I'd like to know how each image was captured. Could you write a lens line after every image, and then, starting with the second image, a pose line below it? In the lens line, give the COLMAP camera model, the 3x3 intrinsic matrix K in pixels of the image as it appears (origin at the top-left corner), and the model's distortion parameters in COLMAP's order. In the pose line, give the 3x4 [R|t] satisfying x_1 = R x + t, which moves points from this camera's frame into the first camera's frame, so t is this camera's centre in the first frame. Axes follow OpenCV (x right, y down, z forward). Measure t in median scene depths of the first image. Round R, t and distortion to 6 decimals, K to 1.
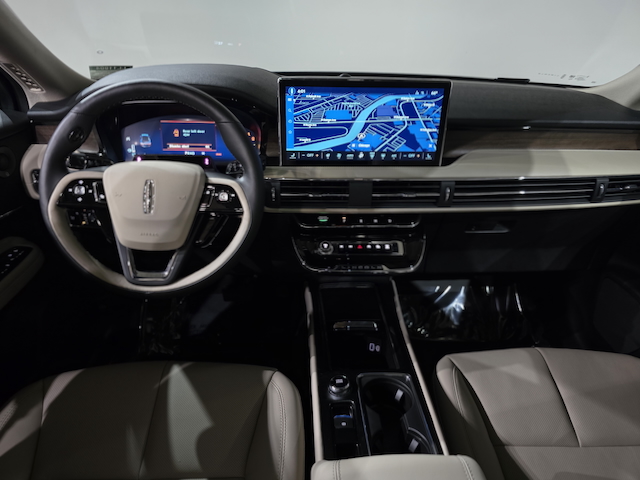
lens RADIAL K [[434.9, 0, 322.9], [0, 434.9, 245.6], [0, 0, 1]] dist [0.056940, -0.071502]
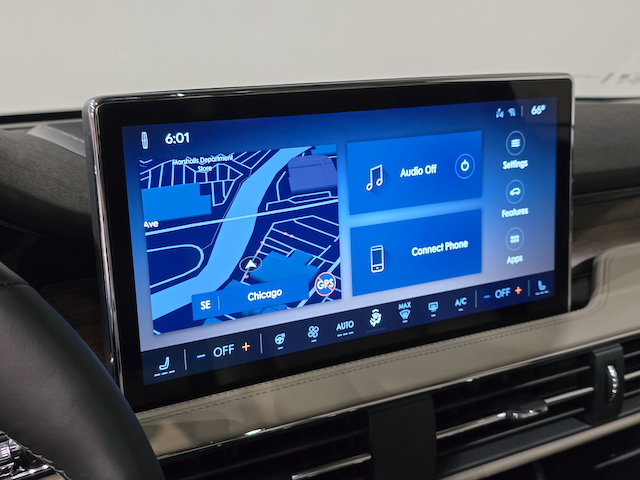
lens RADIAL K [[854.4, 0, 321.2], [0, 854.4, 262.2], [0, 0, 1]] dist [0.184205, -0.613906]
pose [[0.889465, -0.152349, 0.430861, -0.216678], [0.248668, 0.952352, -0.176604, -0.158295], [-0.383426, 0.264224, 0.884969, 0.501369]]
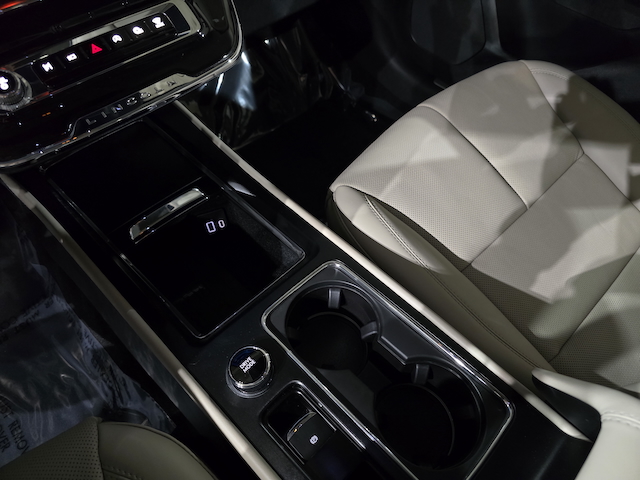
lens RADIAL K [[434.9, 0, 322.9], [0, 434.9, 245.6], [0, 0, 1]] dist [0.056940, -0.071502]
pose [[0.741602, -0.550580, 0.383260, -0.010450], [0.293559, 0.780055, 0.552573, -0.018809], [-0.603200, -0.297280, 0.740118, 0.601760]]
